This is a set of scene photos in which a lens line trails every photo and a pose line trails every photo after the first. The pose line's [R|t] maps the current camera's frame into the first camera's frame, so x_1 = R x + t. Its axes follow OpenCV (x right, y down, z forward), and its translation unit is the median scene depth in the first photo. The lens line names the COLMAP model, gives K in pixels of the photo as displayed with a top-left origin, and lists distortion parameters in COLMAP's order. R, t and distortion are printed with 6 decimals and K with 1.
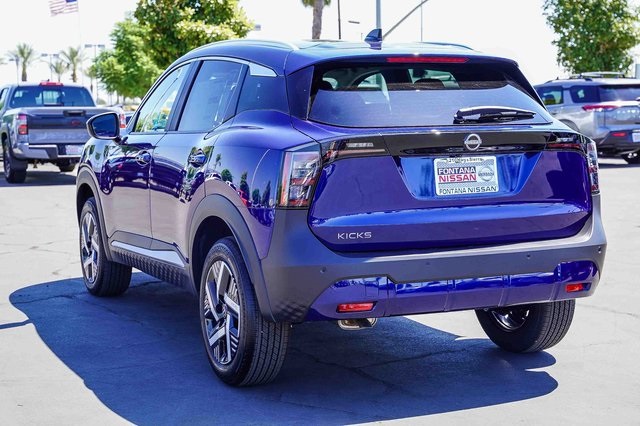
lens RADIAL K [[1050.6, 0, 320.0], [0, 1050.6, 213.0], [0, 0, 1]] dist [0.178888, 0.059998]
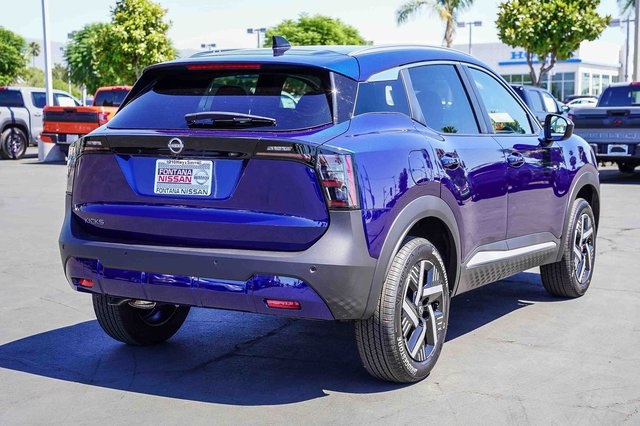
lens RADIAL K [[1050.6, 0, 320.0], [0, 1050.6, 213.0], [0, 0, 1]] dist [0.178888, 0.059998]
pose [[0.585833, 0.091995, -0.805194, 1.041580], [-0.089032, 0.994828, 0.048884, -0.062058], [0.805527, 0.043050, 0.590994, 0.477036]]
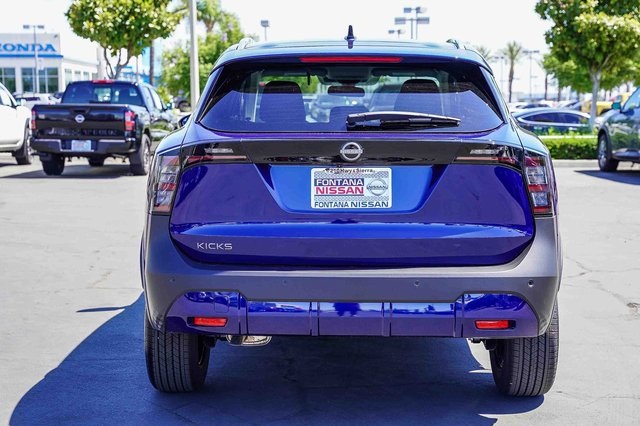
lens RADIAL K [[1050.6, 0, 320.0], [0, 1050.6, 213.0], [0, 0, 1]] dist [0.178888, 0.059998]
pose [[0.903599, 0.055995, -0.424704, 0.484410], [-0.054280, 0.998395, 0.016147, -0.026668], [0.424926, 0.008463, 0.905188, 0.171279]]
